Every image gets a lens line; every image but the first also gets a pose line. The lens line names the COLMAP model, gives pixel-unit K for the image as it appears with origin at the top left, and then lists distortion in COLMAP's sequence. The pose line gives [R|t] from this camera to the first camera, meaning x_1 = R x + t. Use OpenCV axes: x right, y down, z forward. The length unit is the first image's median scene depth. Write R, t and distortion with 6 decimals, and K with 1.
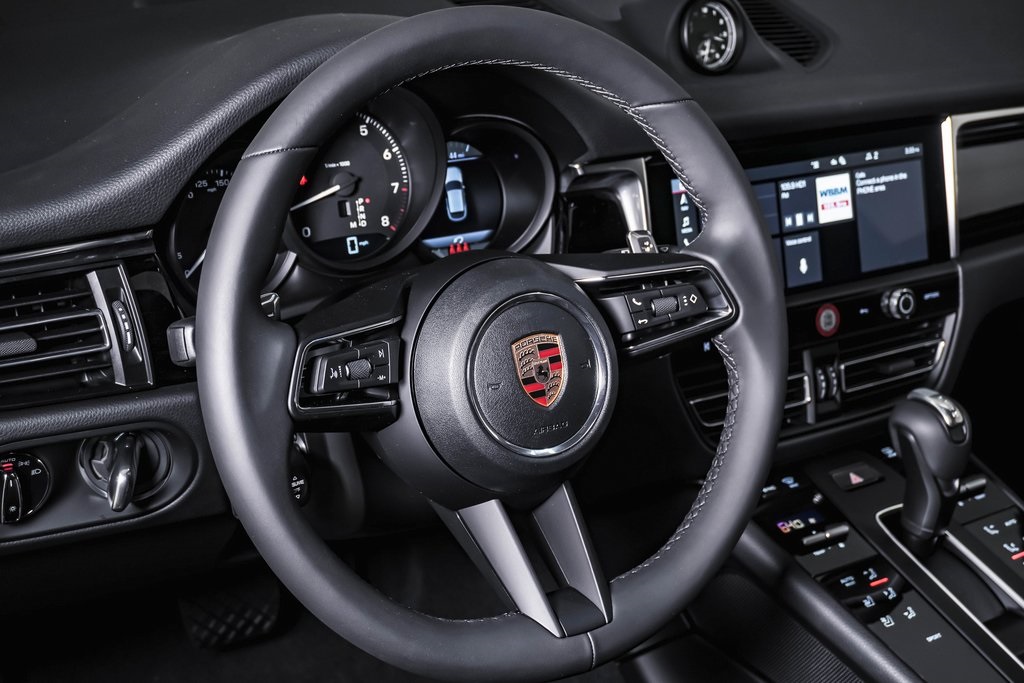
lens RADIAL K [[1505.4, 0, 512.3], [0, 1505.4, 345.7], [0, 0, 1]] dist [0.036721, 0.000000]
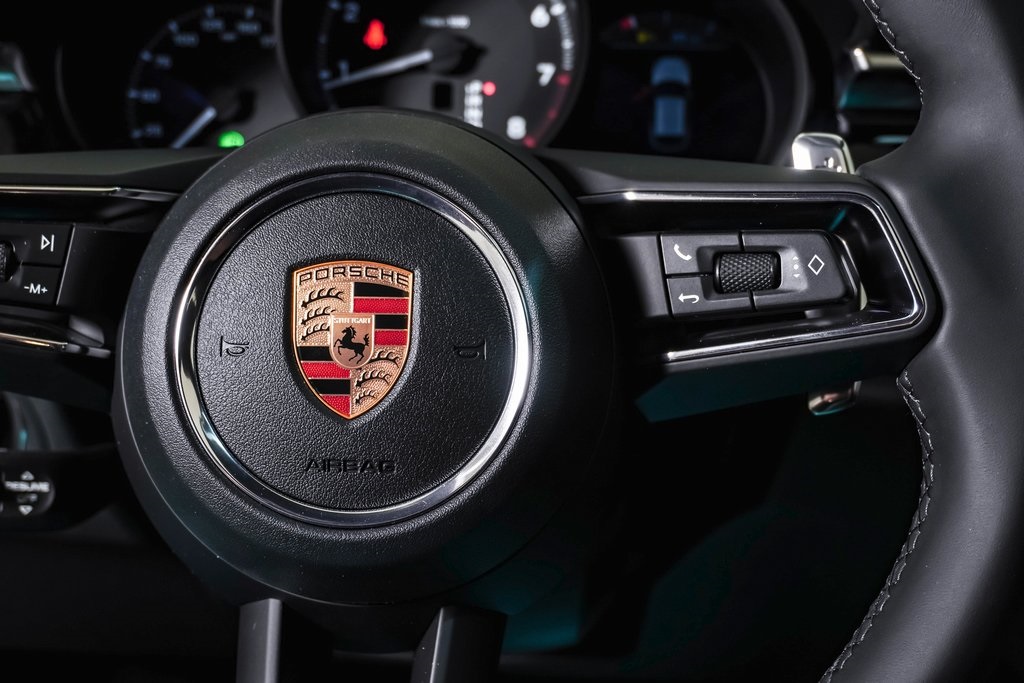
lens RADIAL K [[1505.4, 0, 511.3], [0, 1505.4, 346.6], [0, 0, 1]] dist [0.036721, 0.000000]
pose [[0.804528, 0.144099, -0.576169, 0.274677], [-0.197493, 0.979823, -0.030715, 0.019871], [0.560117, 0.138500, 0.816753, 0.553528]]
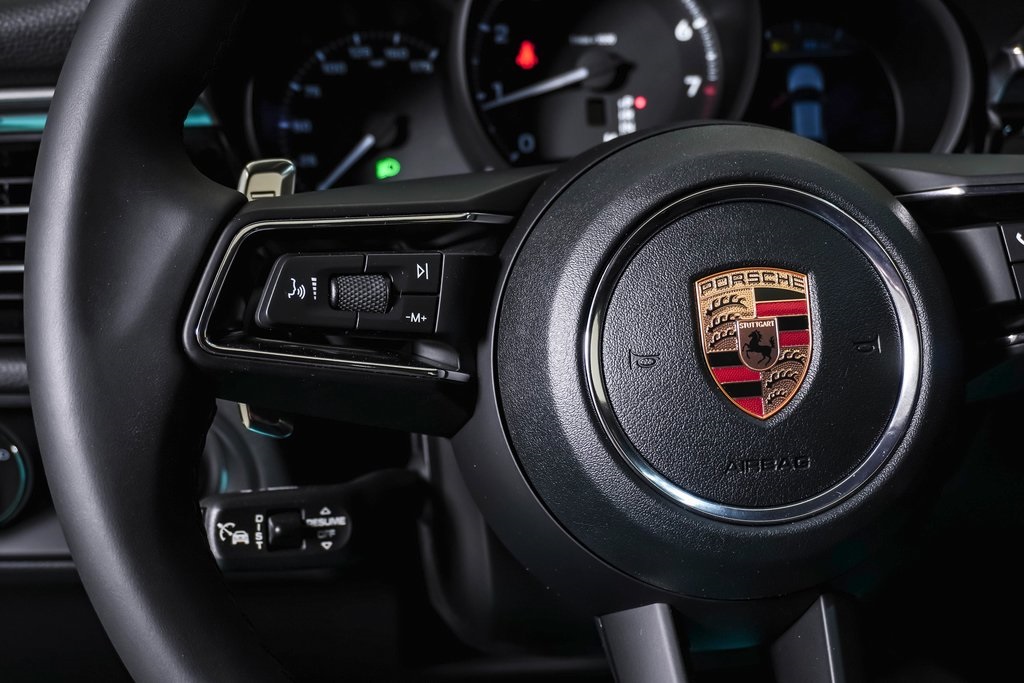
lens RADIAL K [[1505.4, 0, 511.6], [0, 1505.4, 352.1], [0, 0, 1]] dist [0.036721, 0.000000]
pose [[0.897530, 0.076003, -0.434353, 0.133203], [-0.115464, 0.991173, -0.065154, 0.050689], [0.425567, 0.108630, 0.898383, 0.456942]]
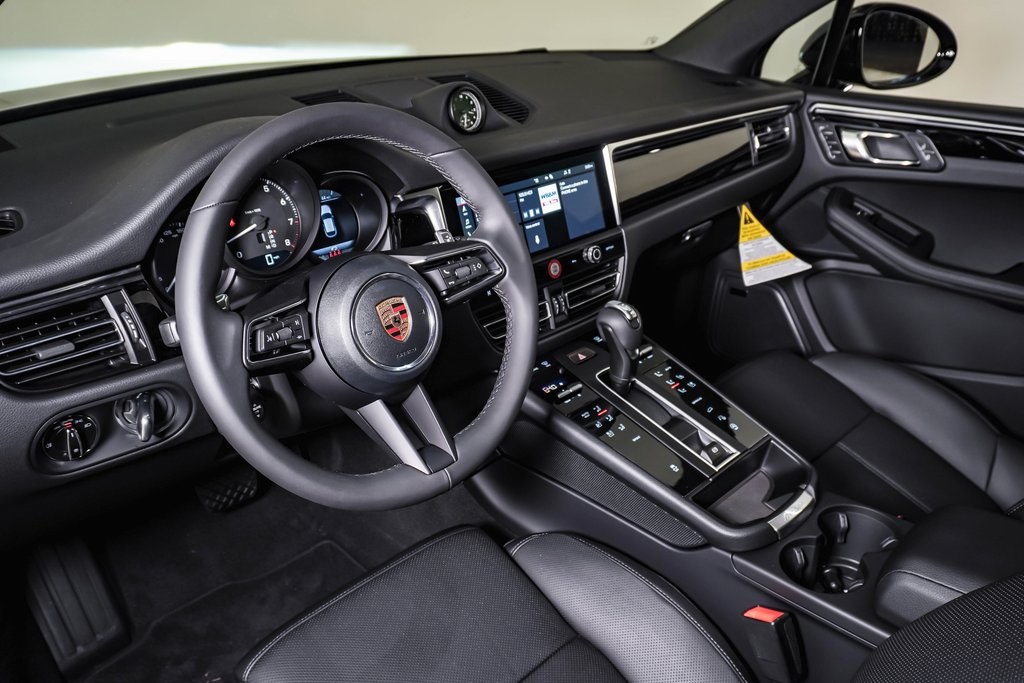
lens RADIAL K [[853.8, 0, 511.3], [0, 853.8, 348.0], [0, 0, 1]] dist [0.004242, 0.001559]
pose [[0.978589, -0.139113, 0.151695, -0.003017], [0.130126, 0.989184, 0.067686, 0.000012], [-0.159471, -0.046497, 0.986107, 0.036481]]
